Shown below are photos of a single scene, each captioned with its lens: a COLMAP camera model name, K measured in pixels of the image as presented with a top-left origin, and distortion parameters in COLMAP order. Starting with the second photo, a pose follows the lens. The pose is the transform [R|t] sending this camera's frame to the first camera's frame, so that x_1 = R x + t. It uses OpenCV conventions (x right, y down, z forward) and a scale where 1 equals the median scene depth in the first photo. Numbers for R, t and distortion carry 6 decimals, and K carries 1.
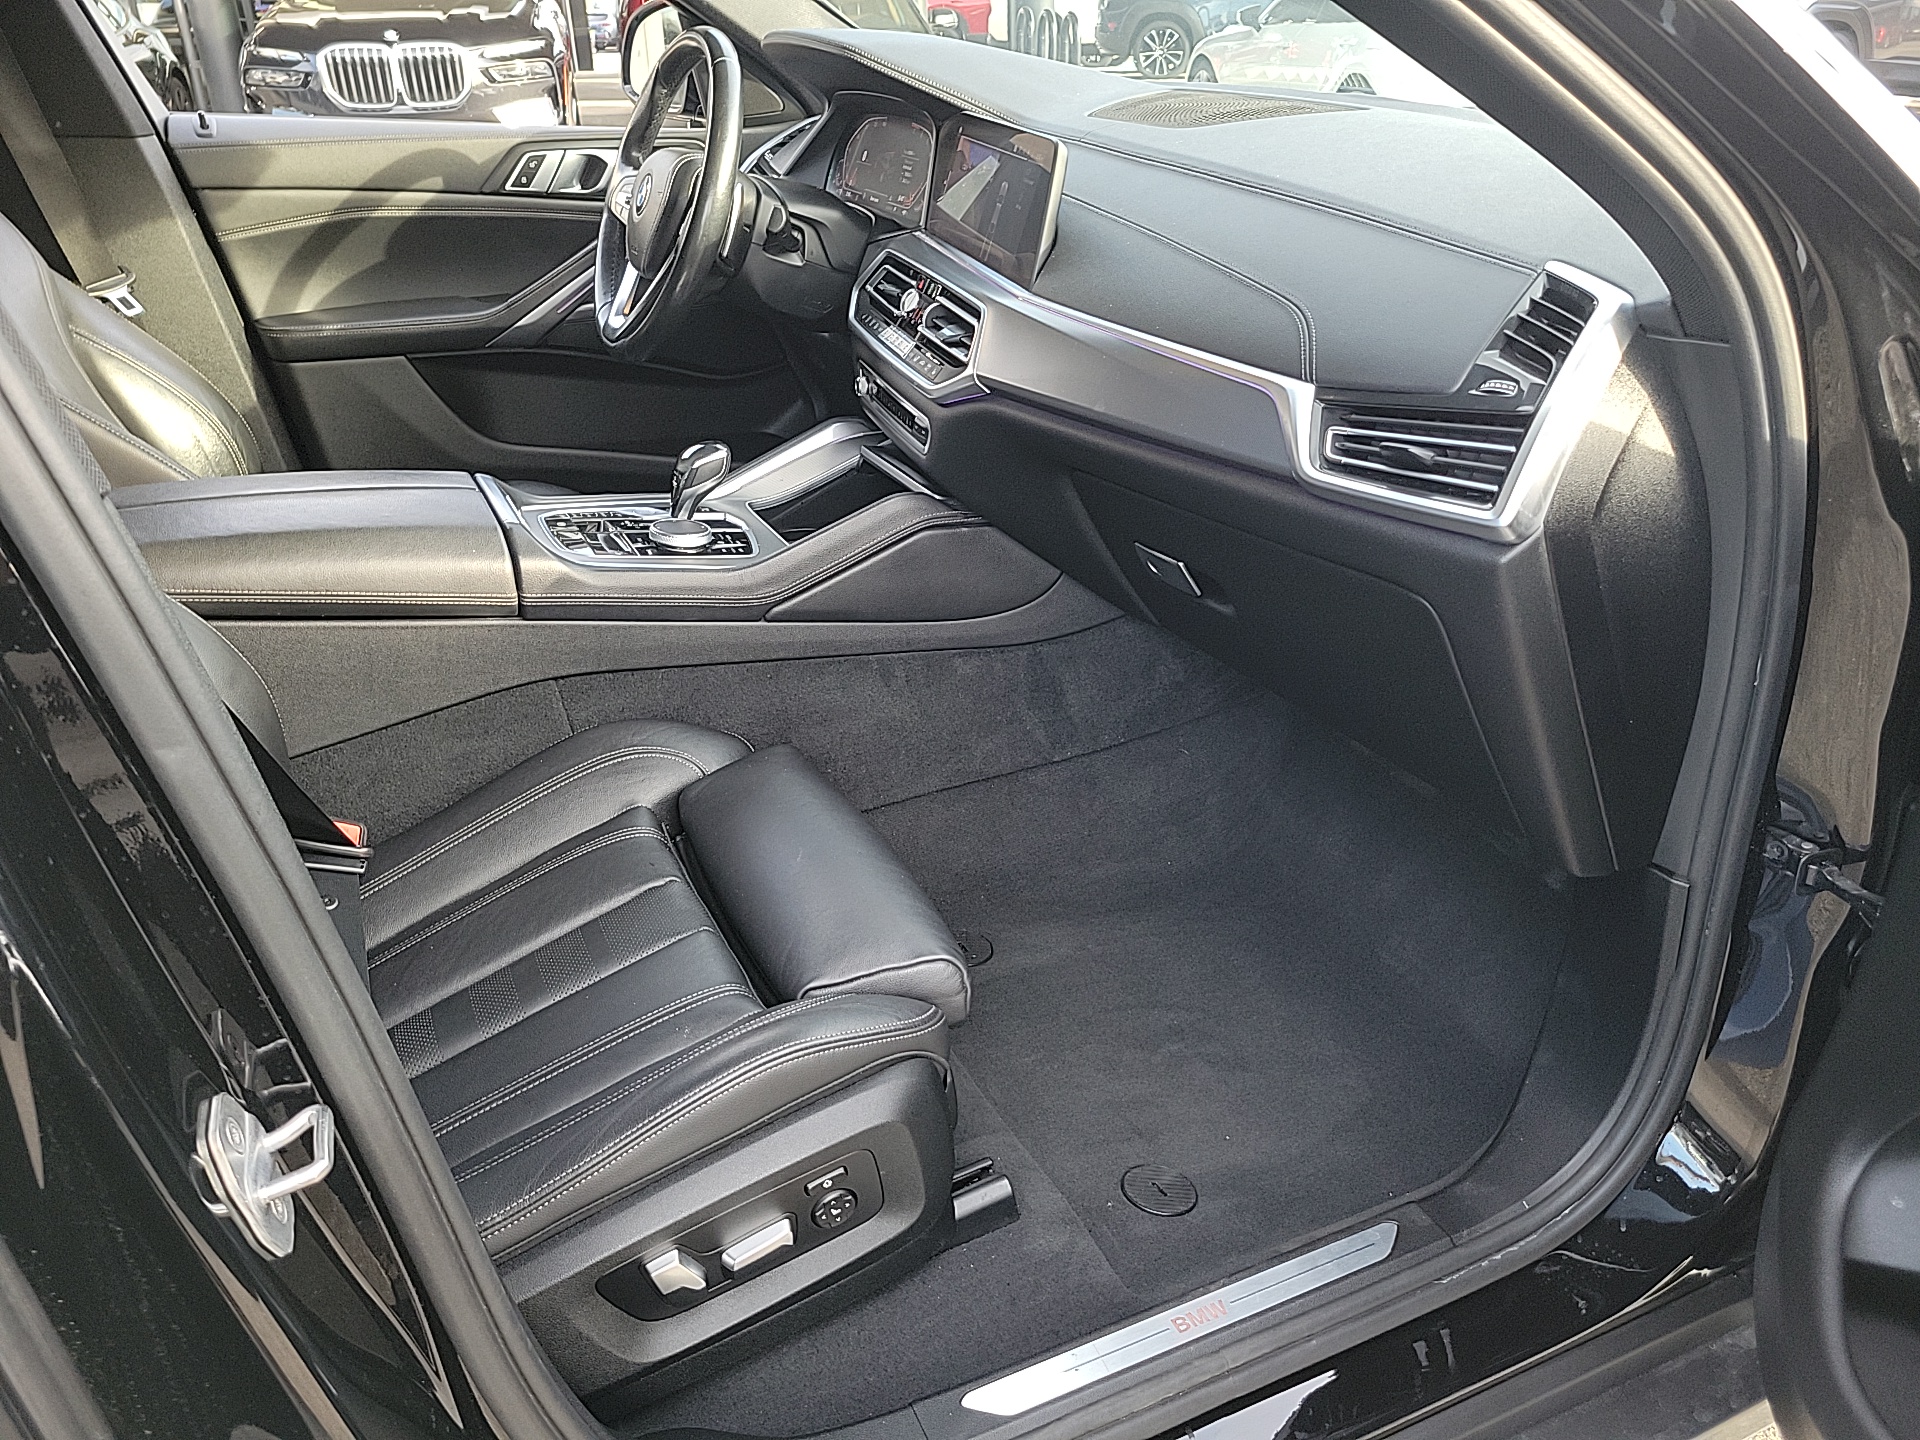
lens RADIAL K [[1465.0, 0, 960.0], [0, 1465.0, 720.0], [0, 0, 1]] dist [0.027738, -0.016025]
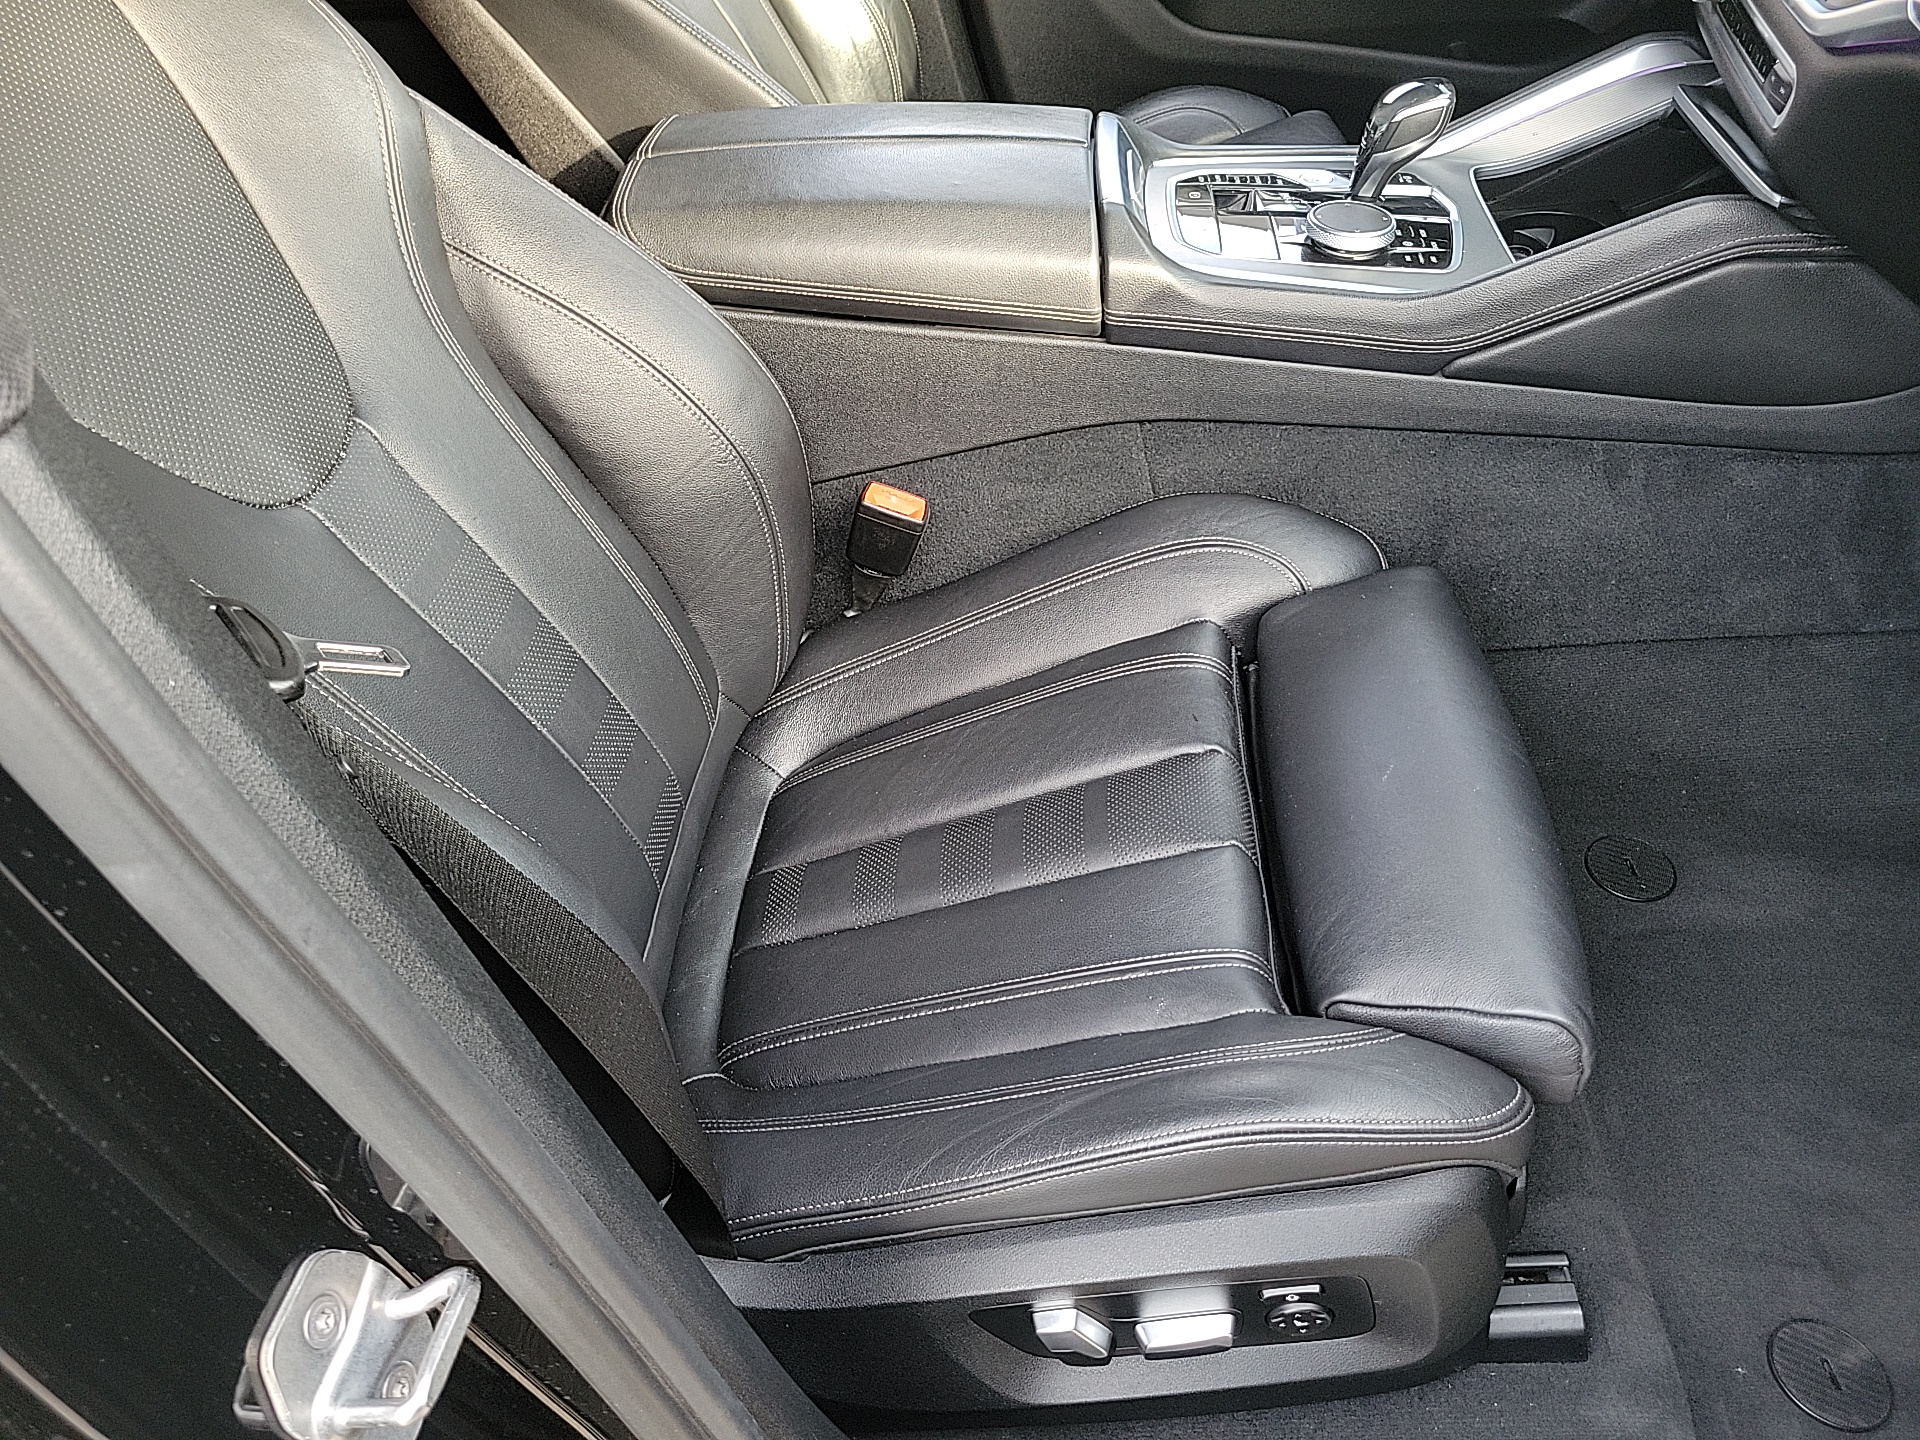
lens RADIAL K [[1439.6, 0, 960.0], [0, 1439.6, 720.0], [0, 0, 1]] dist [0.022625, -0.006394]
pose [[0.871469, 0.248450, -0.422864, -0.002832], [-0.112660, 0.940548, 0.320434, -0.107715], [0.477336, -0.231609, 0.847649, 0.277545]]
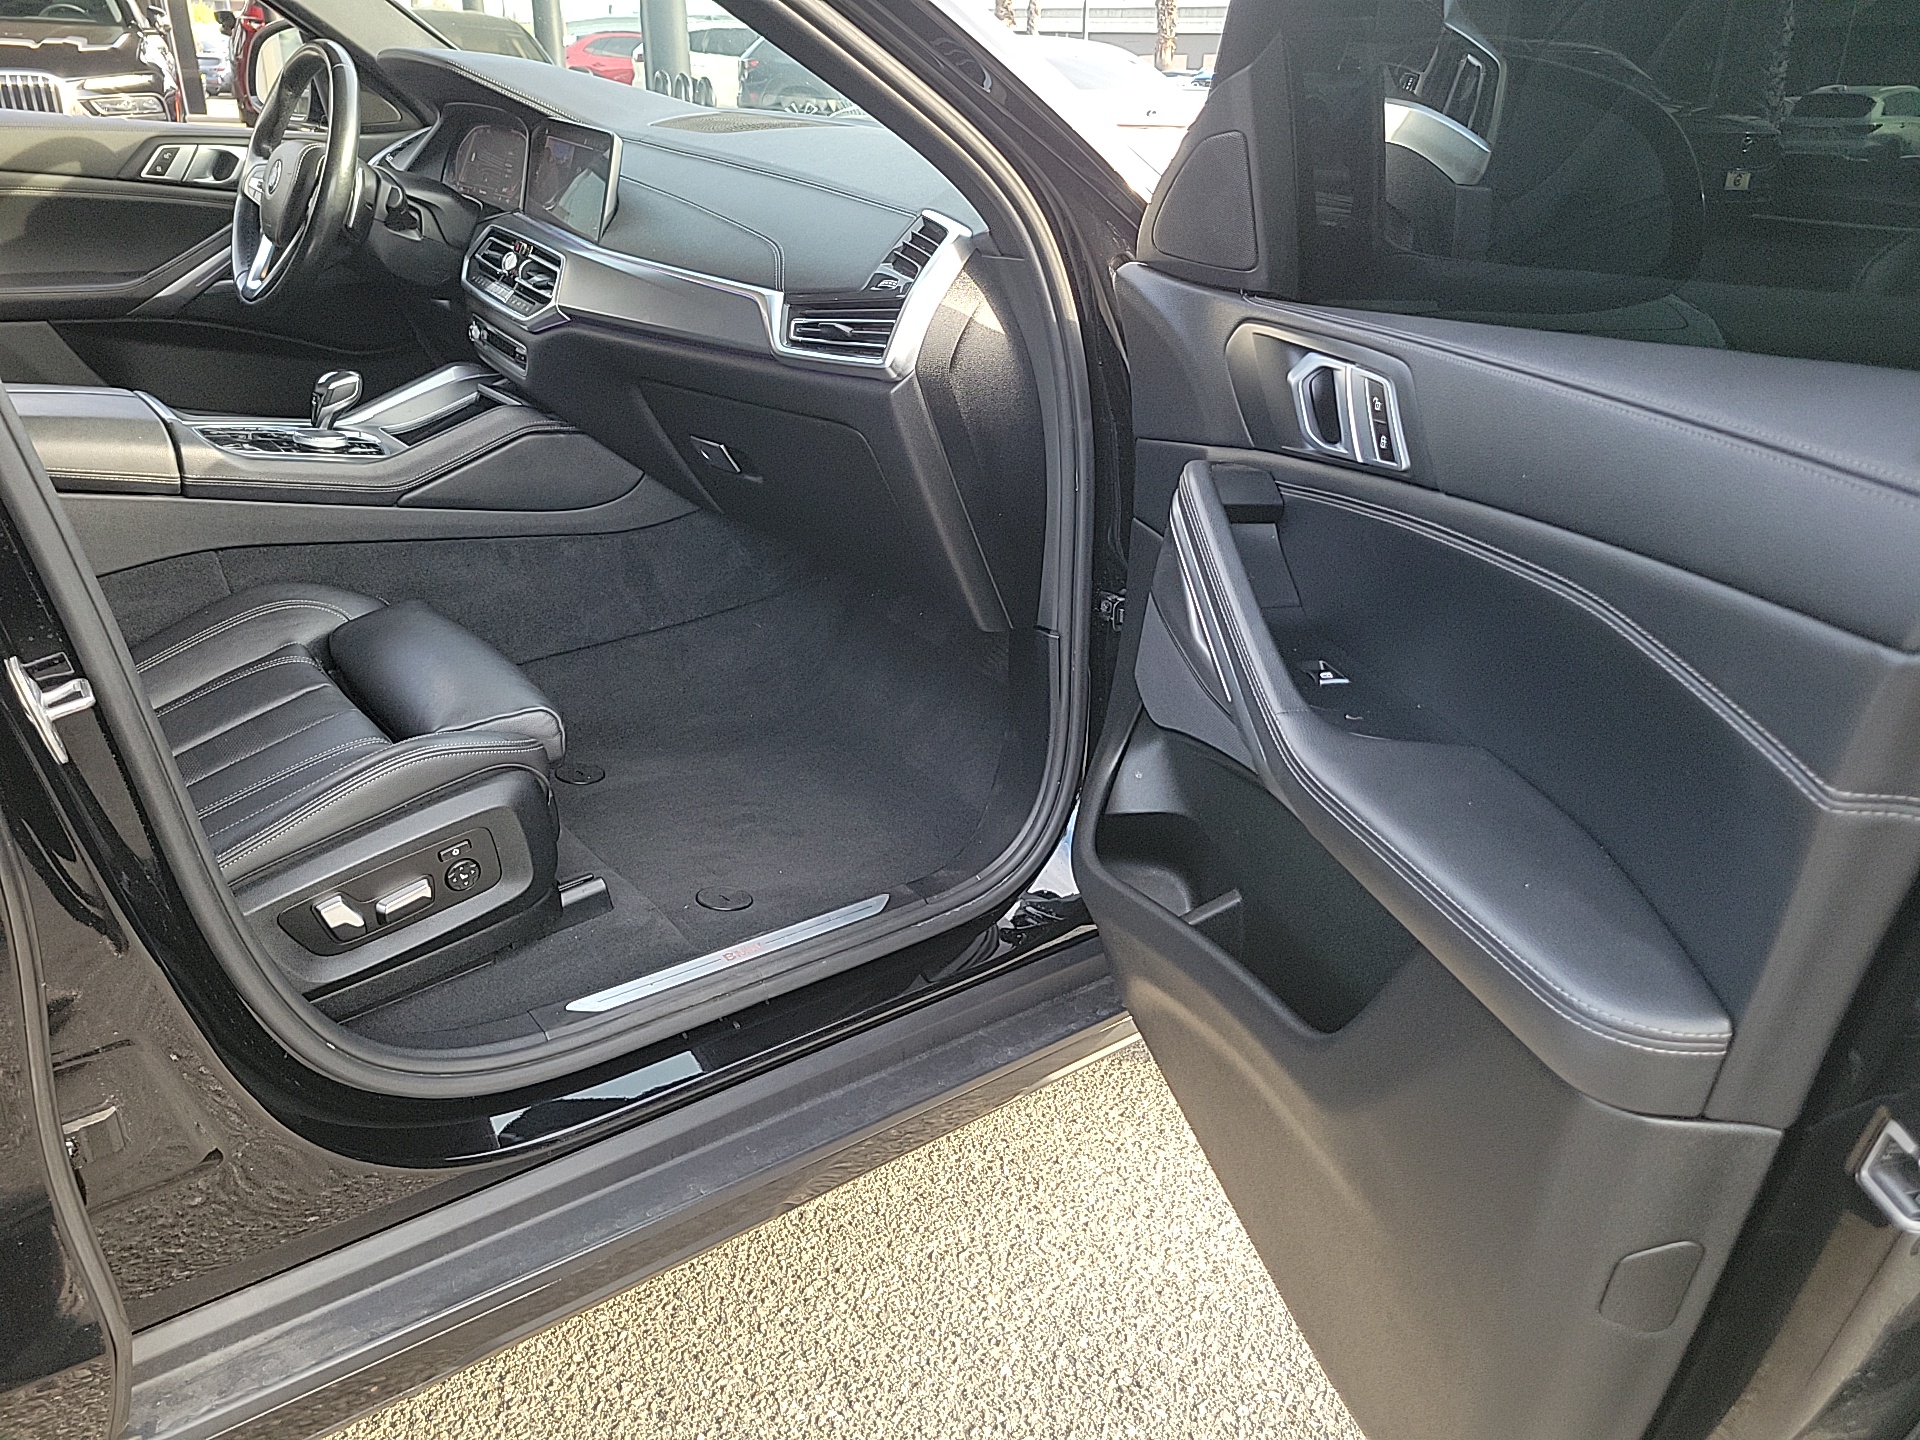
lens RADIAL K [[1478.5, 0, 1008.6], [0, 1478.5, 761.3], [0, 0, 1]] dist [0.011556, -0.012878]
pose [[0.970691, -0.050438, 0.234980, 0.065186], [0.056086, 0.998274, -0.017409, 0.200409], [-0.233696, 0.030078, 0.971844, -0.340989]]
